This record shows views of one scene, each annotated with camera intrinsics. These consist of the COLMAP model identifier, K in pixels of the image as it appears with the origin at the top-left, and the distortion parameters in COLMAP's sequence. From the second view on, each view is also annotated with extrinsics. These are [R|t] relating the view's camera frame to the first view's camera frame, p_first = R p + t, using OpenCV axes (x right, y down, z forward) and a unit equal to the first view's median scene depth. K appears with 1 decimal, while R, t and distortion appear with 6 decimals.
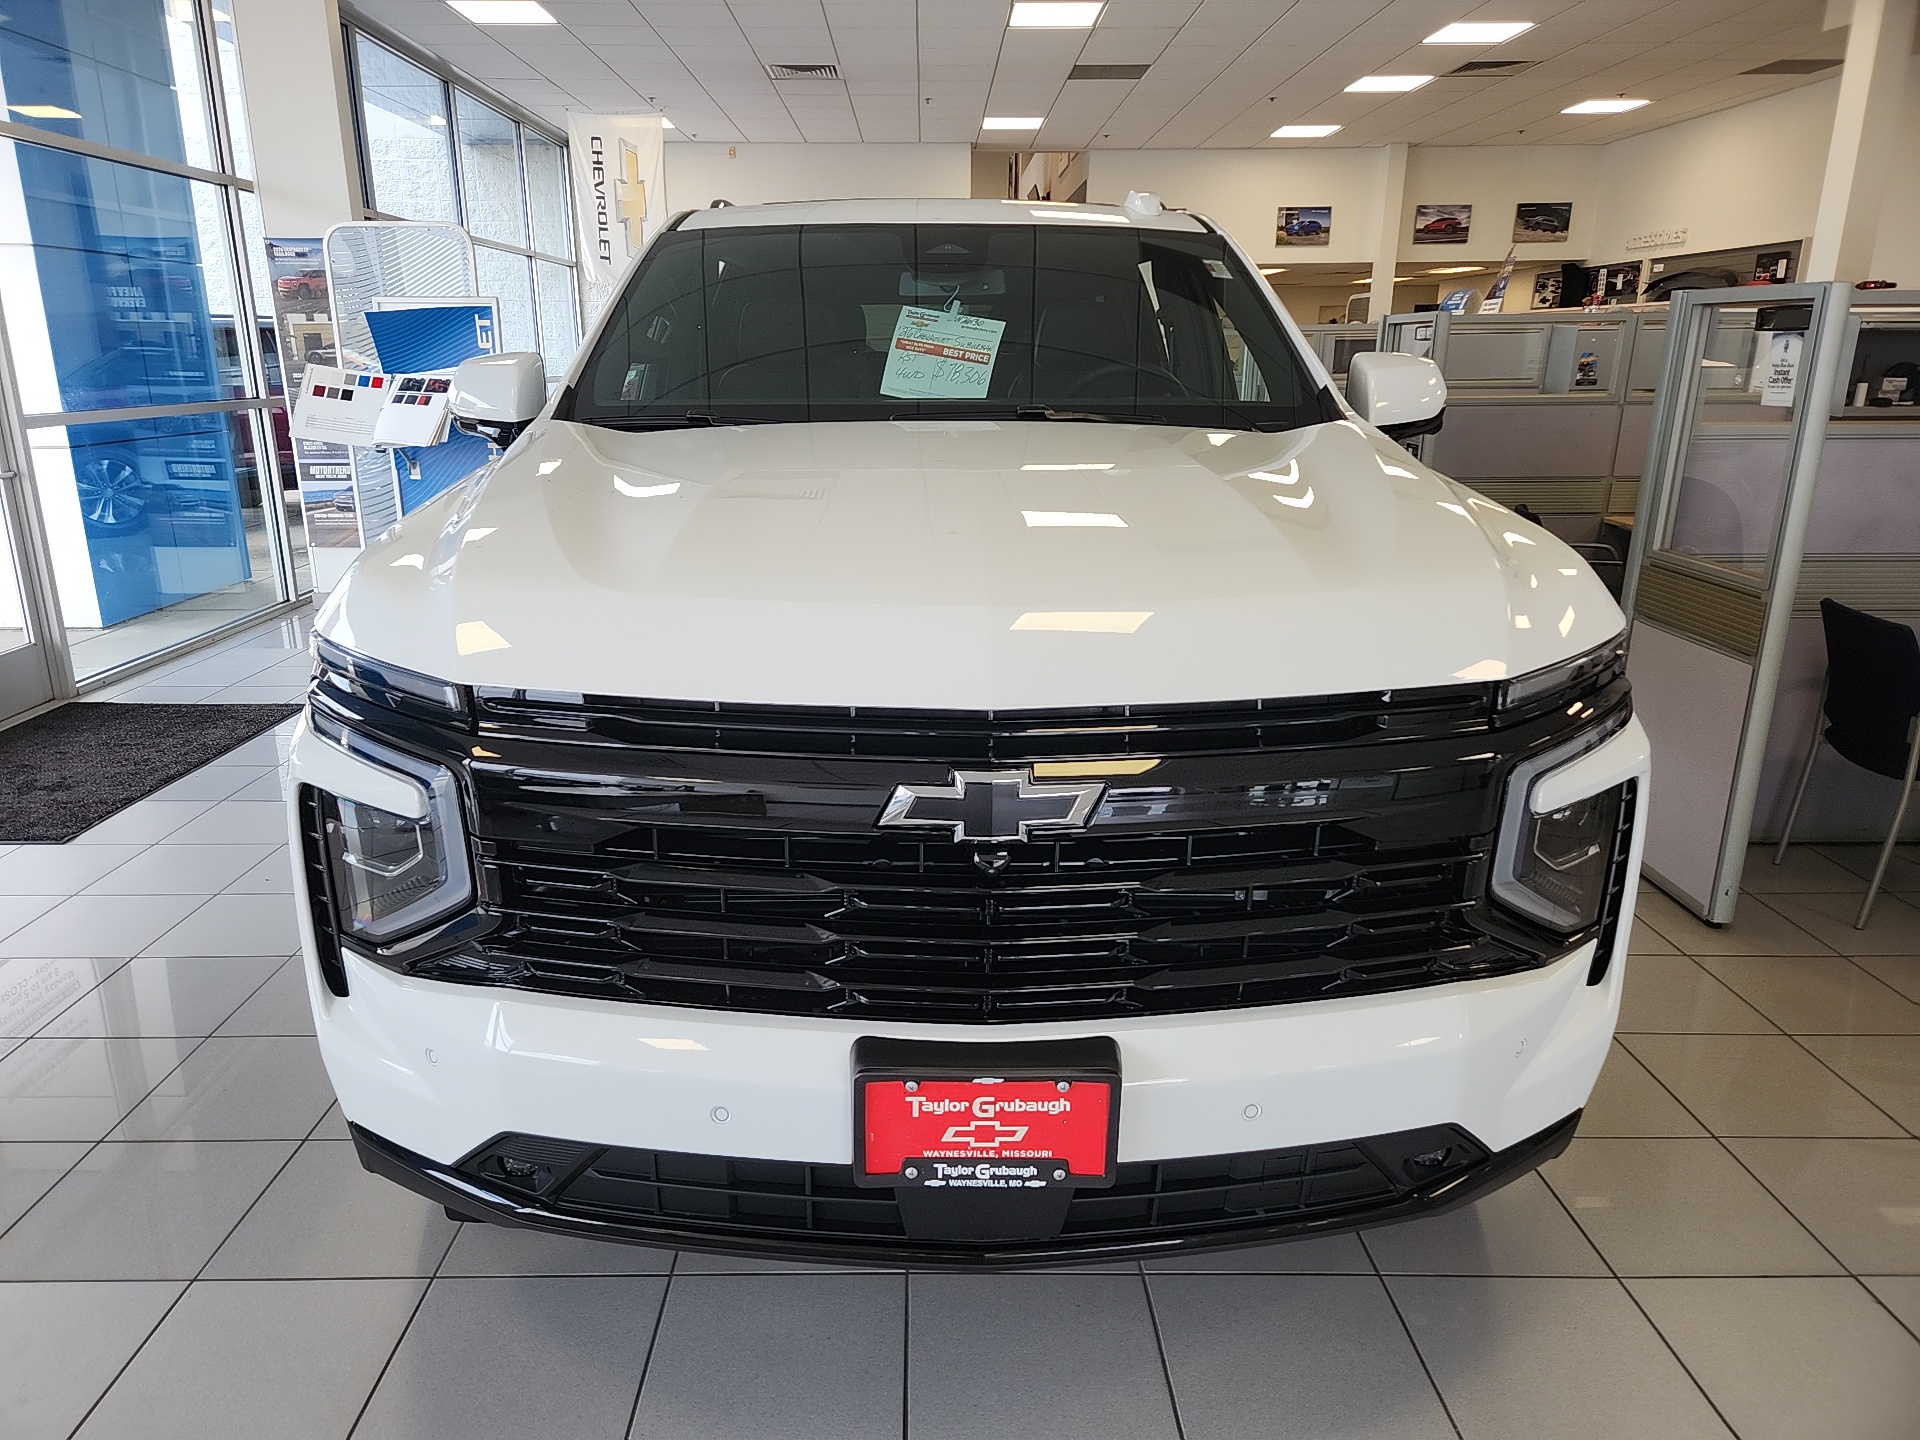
lens RADIAL K [[1285.9, 0, 930.7], [0, 1285.9, 717.2], [0, 0, 1]] dist [0.063339, -0.056811]
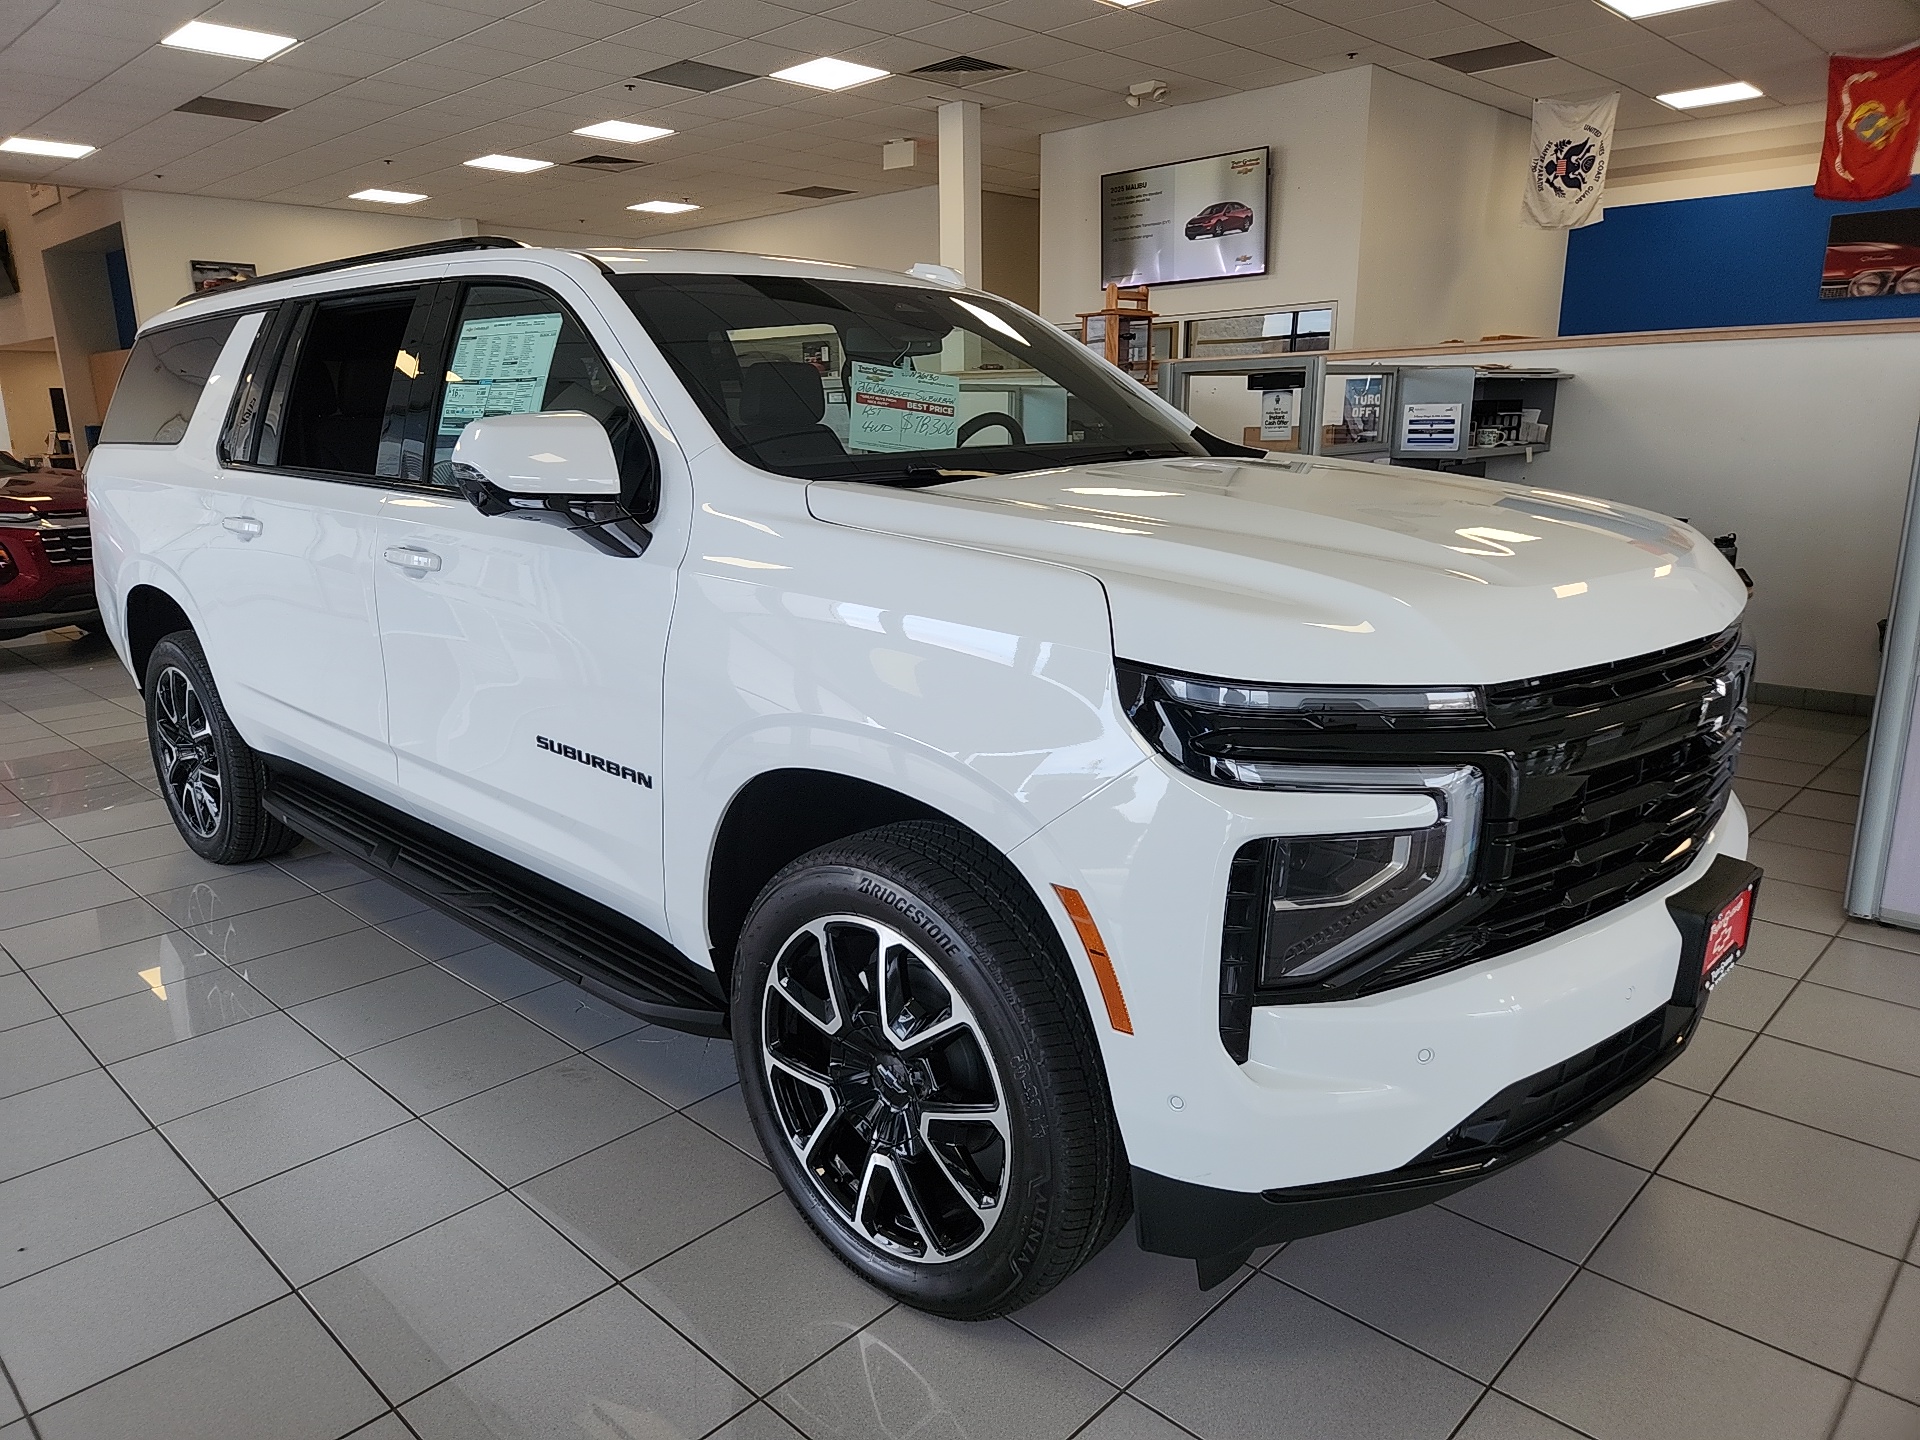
lens RADIAL K [[1285.9, 0, 942.5], [0, 1285.9, 712.7], [0, 0, 1]] dist [0.063339, -0.056811]
pose [[0.704453, -0.171251, 0.688781, -1.212626], [0.208469, 0.977574, 0.029841, -0.109573], [-0.678444, 0.122568, 0.724355, 0.430731]]
